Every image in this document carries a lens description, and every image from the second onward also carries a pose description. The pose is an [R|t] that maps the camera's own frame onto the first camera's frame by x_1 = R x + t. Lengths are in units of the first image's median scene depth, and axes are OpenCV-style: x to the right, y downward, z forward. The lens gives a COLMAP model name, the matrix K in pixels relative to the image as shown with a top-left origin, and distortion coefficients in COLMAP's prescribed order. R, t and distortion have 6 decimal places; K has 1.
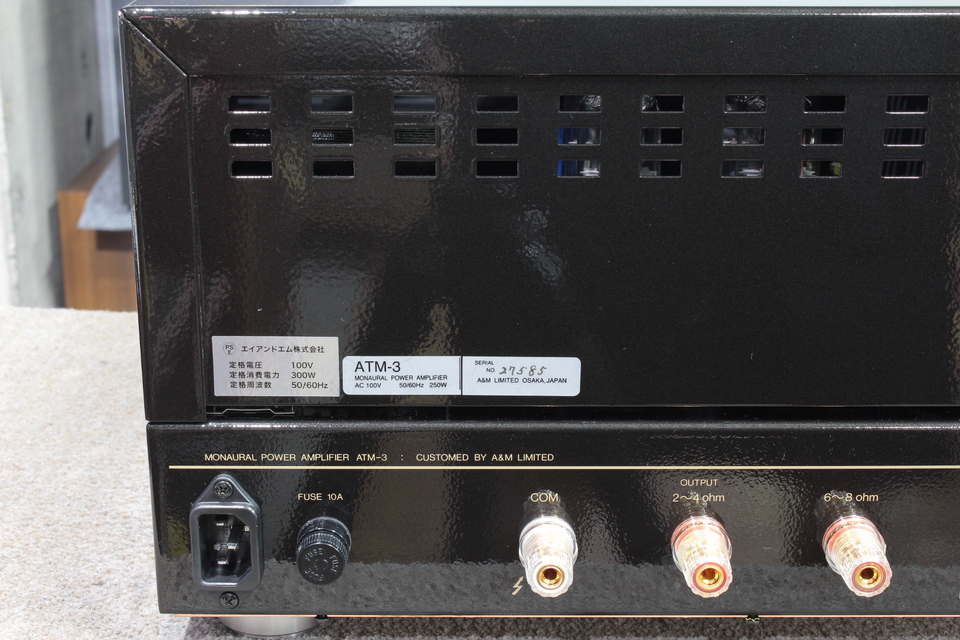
lens RADIAL K [[1696.8, 0, 480.2], [0, 1696.8, 321.3], [0, 0, 1]] dist [-0.060697, 0.000000]
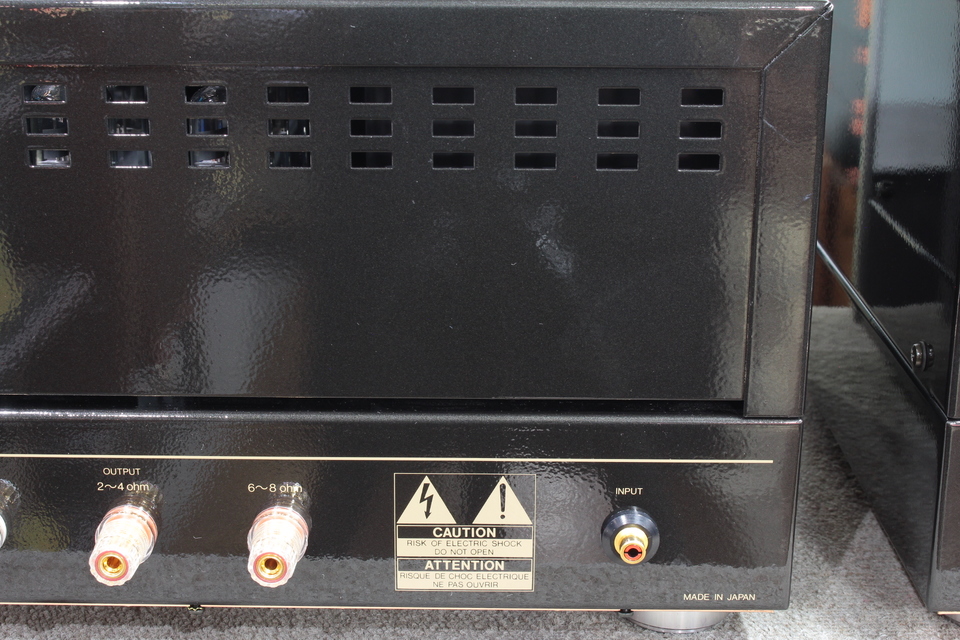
lens RADIAL K [[1696.8, 0, 479.8], [0, 1696.8, 319.5], [0, 0, 1]] dist [-0.060697, 0.000000]
pose [[0.999978, 0.006116, 0.002657, 0.305900], [-0.006125, 0.999975, 0.003495, 0.000267], [-0.002636, -0.003511, 0.999990, -0.002153]]
